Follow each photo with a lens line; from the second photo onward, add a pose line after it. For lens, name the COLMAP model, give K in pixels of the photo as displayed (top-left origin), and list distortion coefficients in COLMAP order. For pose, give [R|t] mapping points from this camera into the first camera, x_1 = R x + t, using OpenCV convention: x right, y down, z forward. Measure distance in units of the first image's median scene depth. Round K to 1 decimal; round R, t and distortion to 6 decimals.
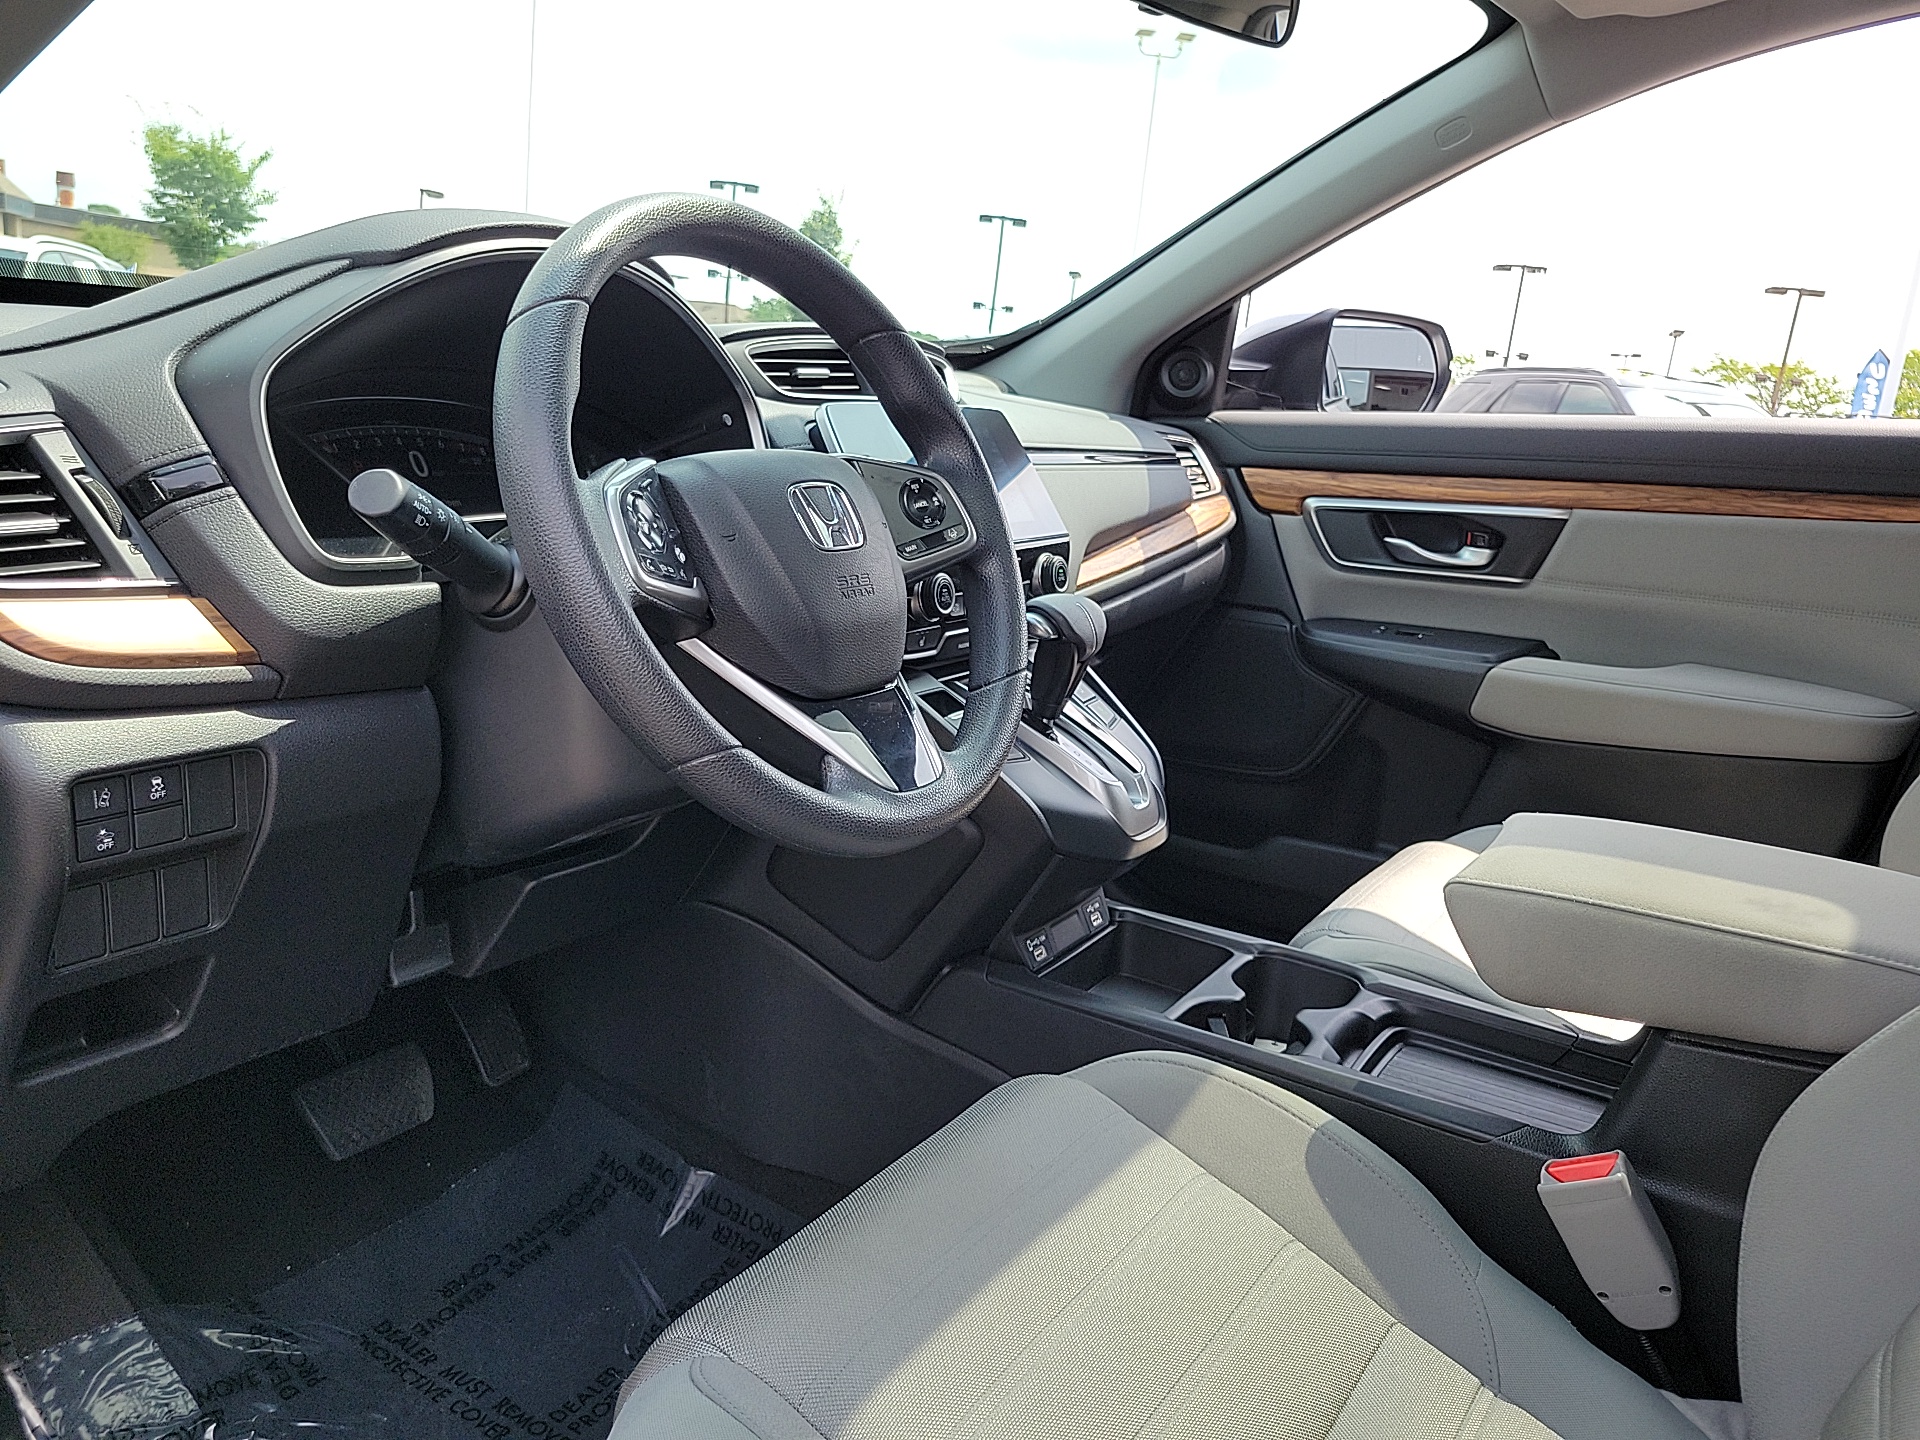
lens RADIAL K [[1468.6, 0, 914.5], [0, 1468.6, 722.8], [0, 0, 1]] dist [0.038916, -0.036825]
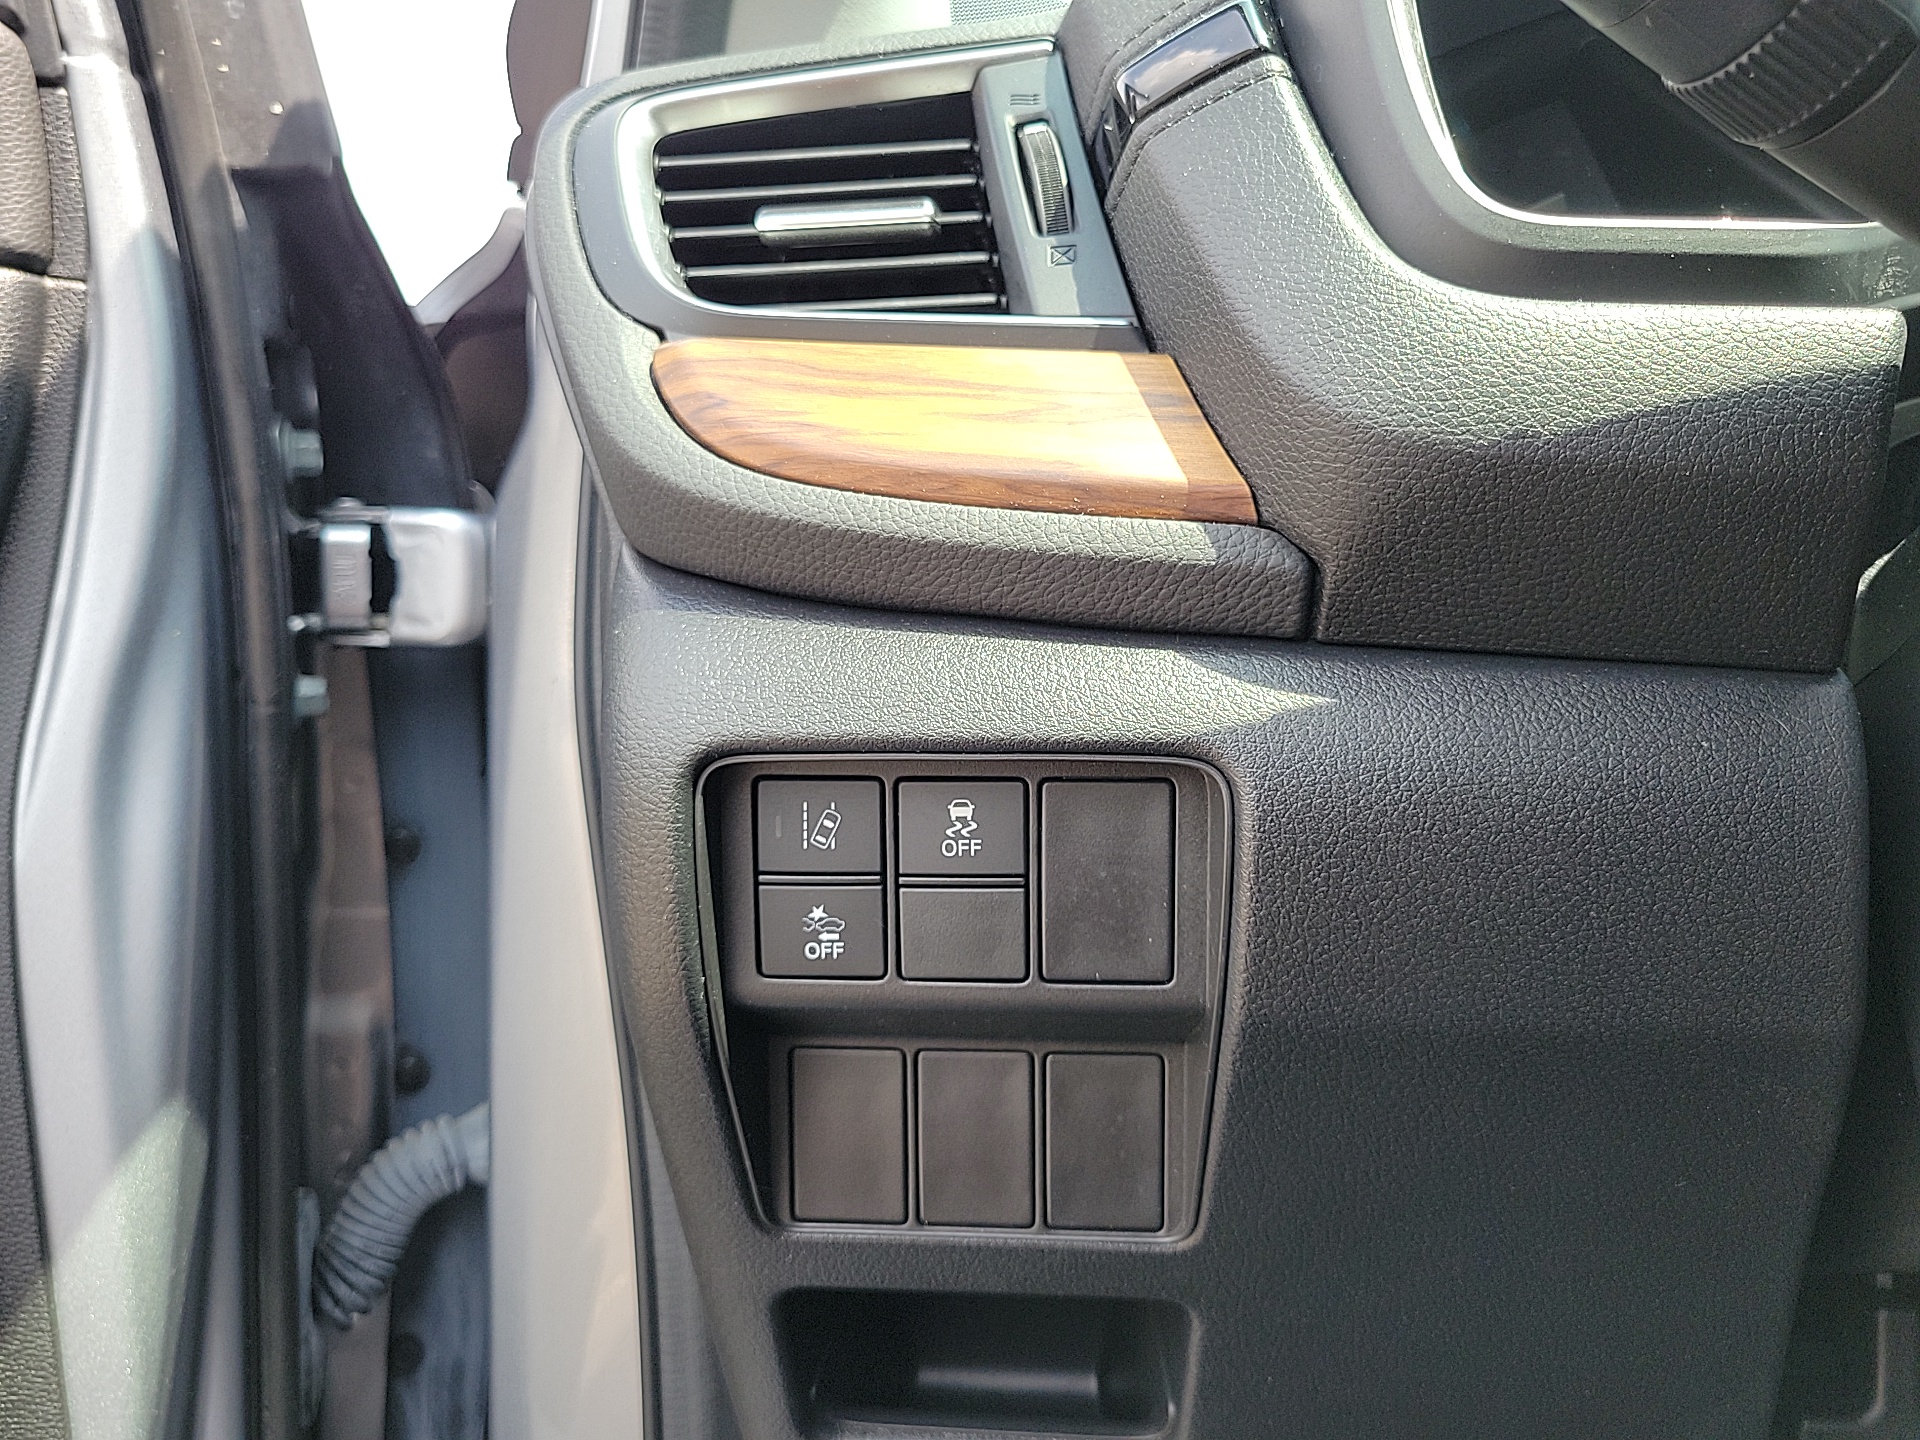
lens RADIAL K [[1468.6, 0, 932.2], [0, 1468.6, 670.2], [0, 0, 1]] dist [0.038916, -0.036825]
pose [[0.475388, 0.022416, -0.879491, -0.088927], [-0.162094, 0.984793, -0.062516, 0.013867], [0.864715, 0.172279, 0.471792, 0.394071]]
